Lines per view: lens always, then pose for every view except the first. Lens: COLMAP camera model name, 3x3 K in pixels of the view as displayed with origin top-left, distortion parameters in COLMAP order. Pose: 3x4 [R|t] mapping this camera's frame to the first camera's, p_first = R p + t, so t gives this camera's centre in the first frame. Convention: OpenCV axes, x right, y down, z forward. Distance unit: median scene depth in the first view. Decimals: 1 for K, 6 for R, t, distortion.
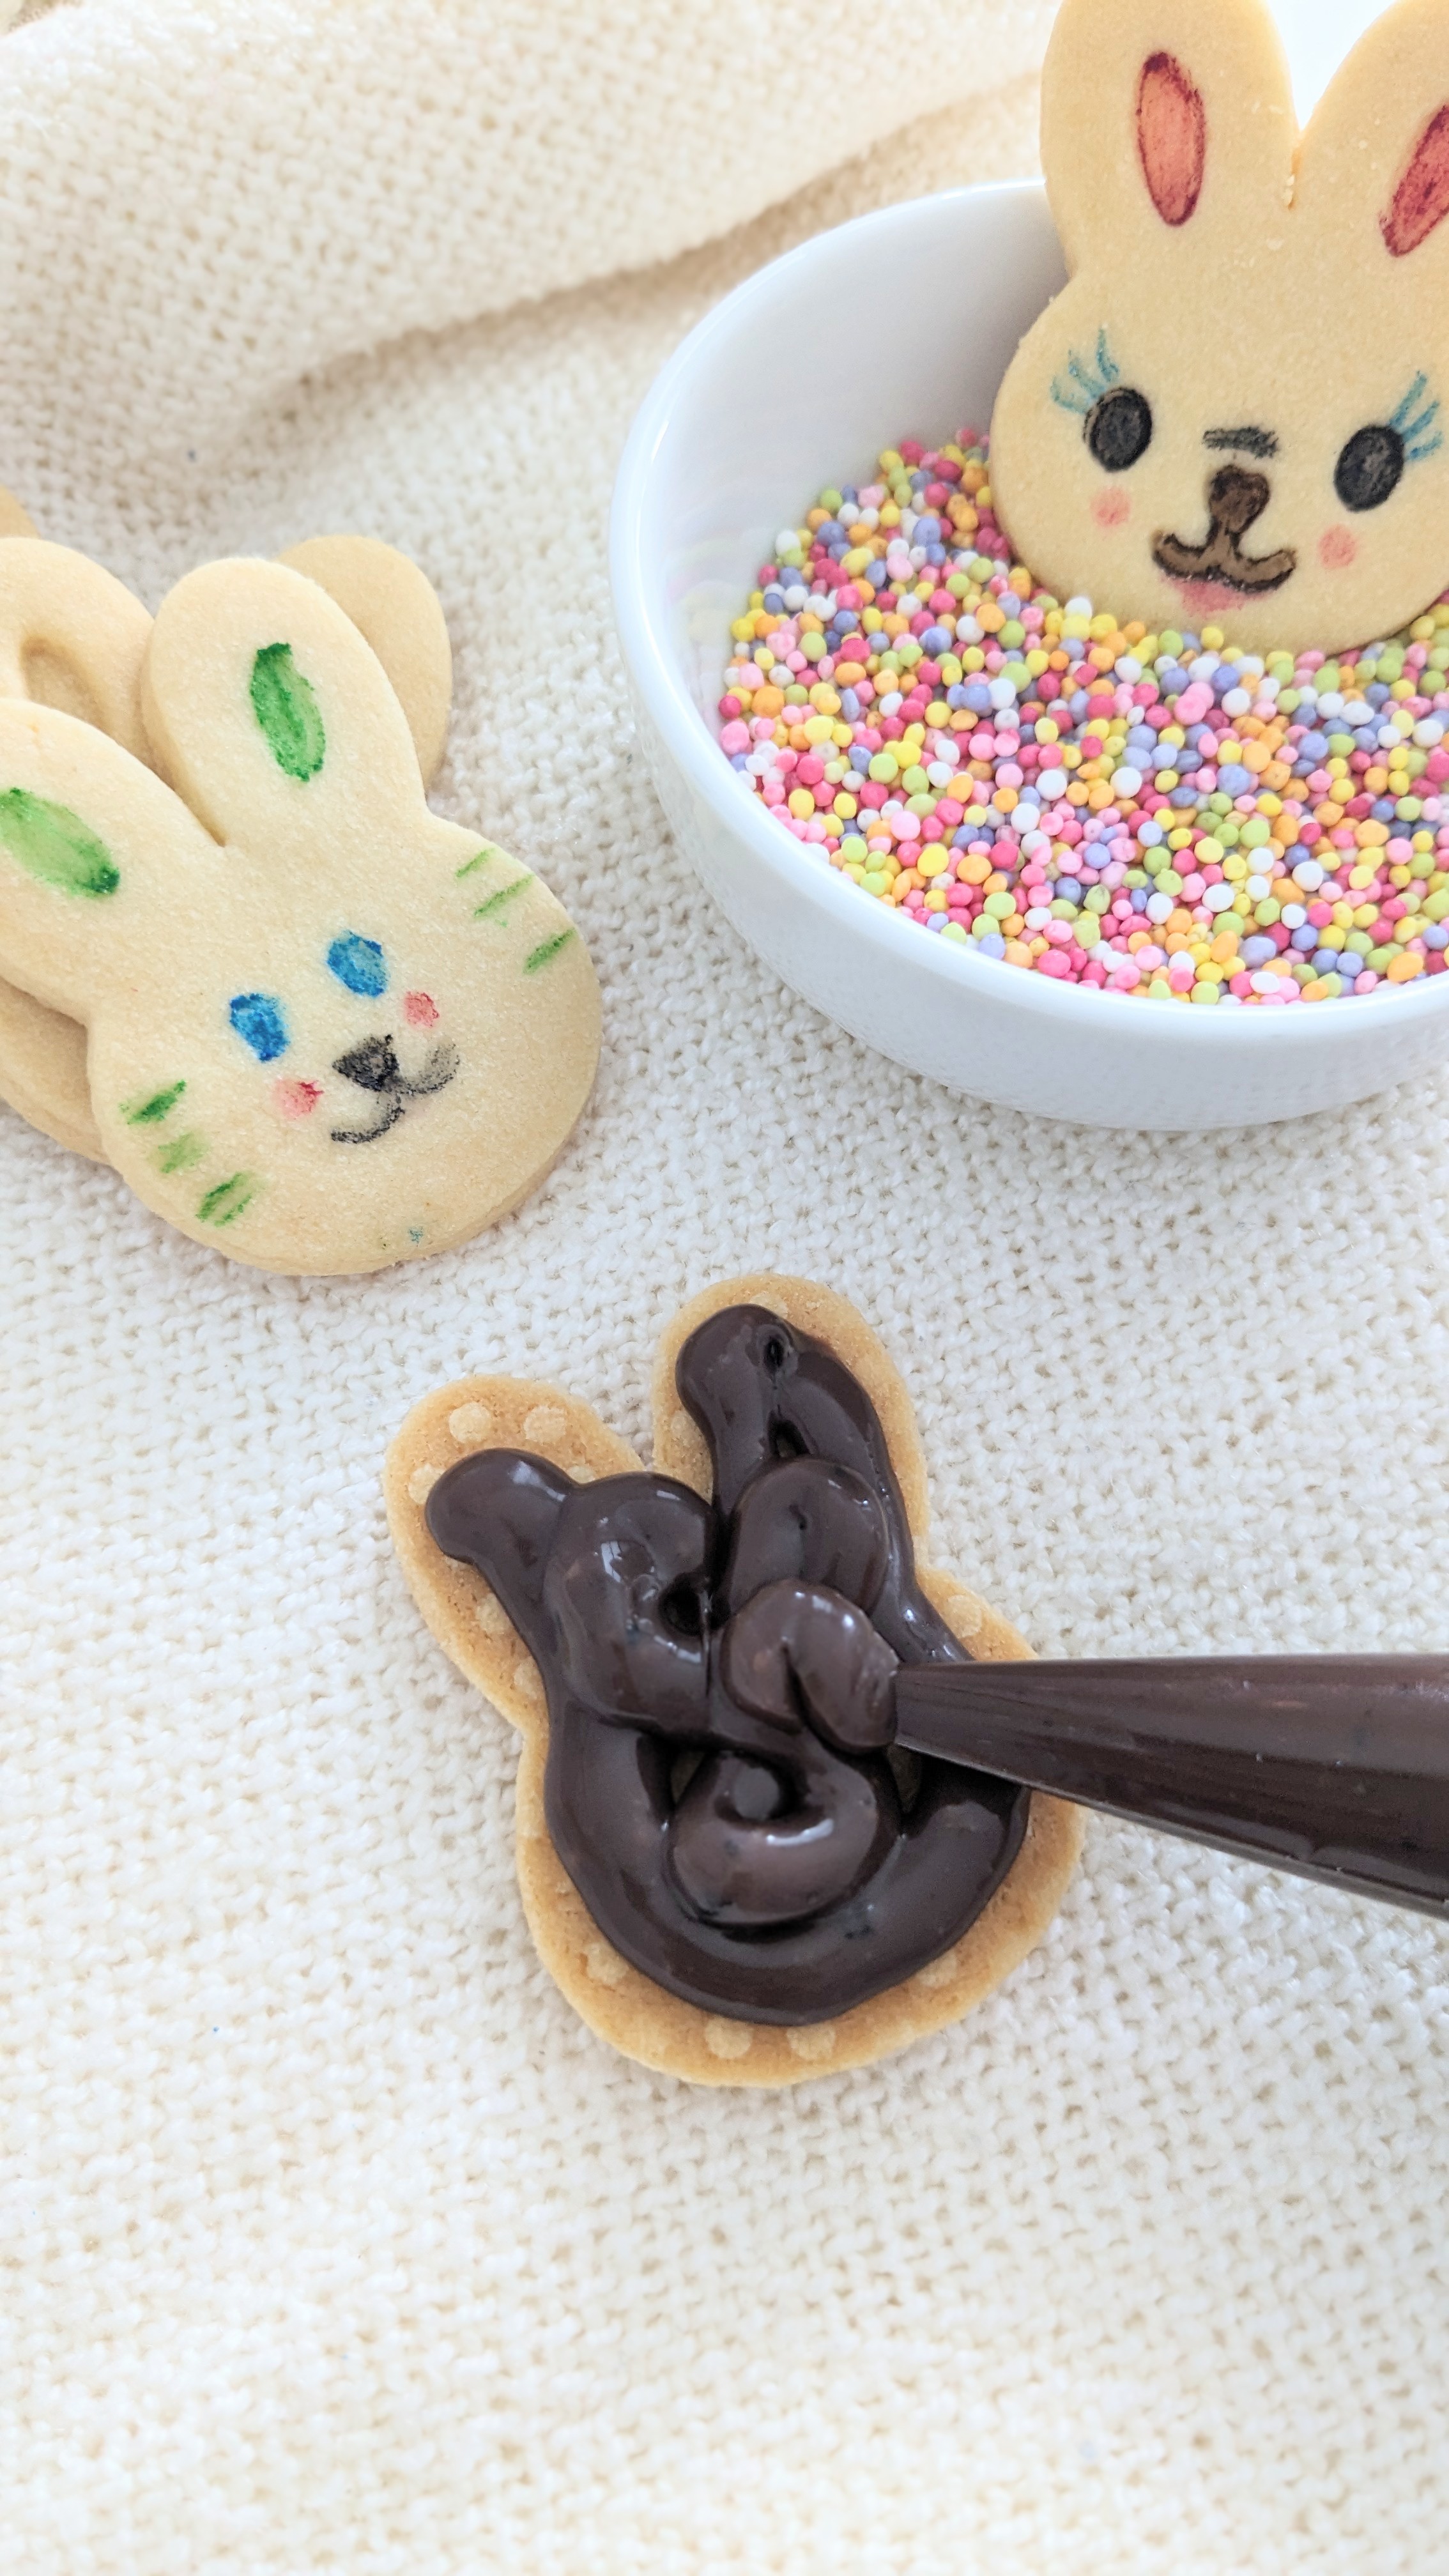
lens RADIAL K [[2082.6, 0, 724.5], [0, 2082.6, 1288.0], [0, 0, 1]] dist [0.001334, -0.060267]
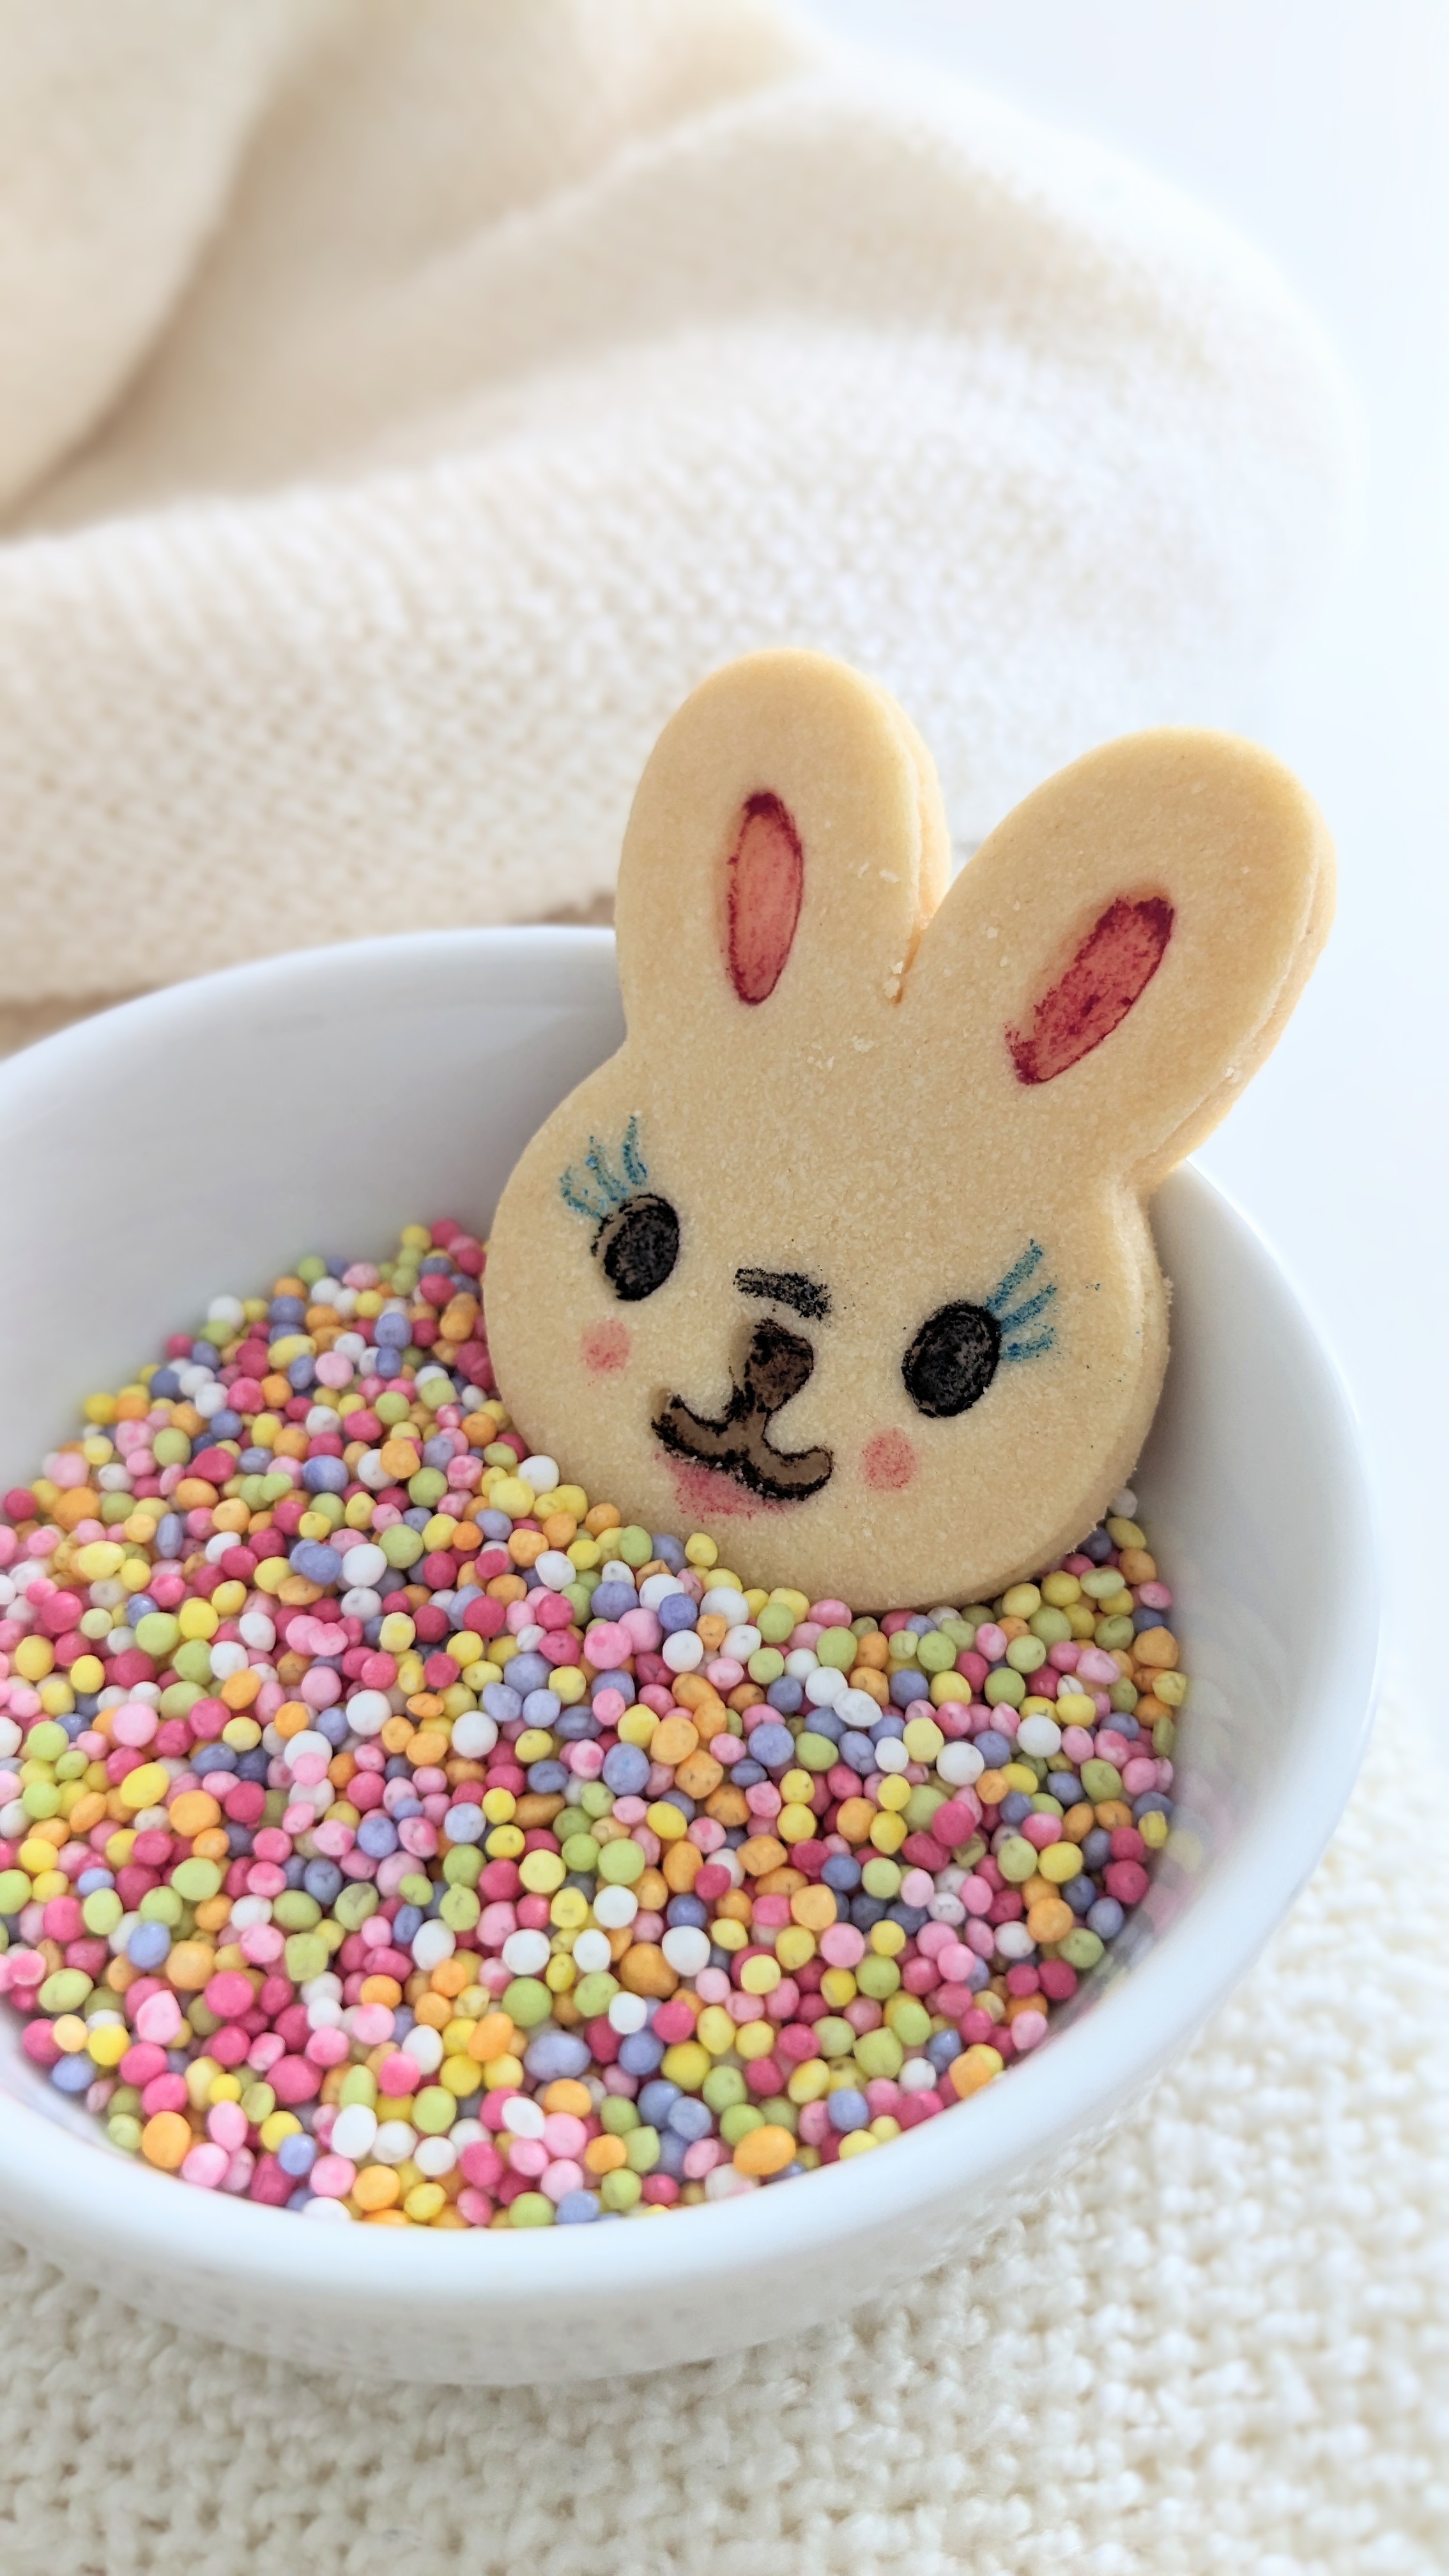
lens RADIAL K [[2047.9, 0, 724.5], [0, 2047.9, 1288.0], [0, 0, 1]] dist [0.005844, -0.076027]
pose [[0.958246, 0.178874, -0.223091, 0.385019], [-0.244948, 0.916017, -0.317669, -0.184255], [0.147532, 0.359051, 0.921584, 0.358975]]
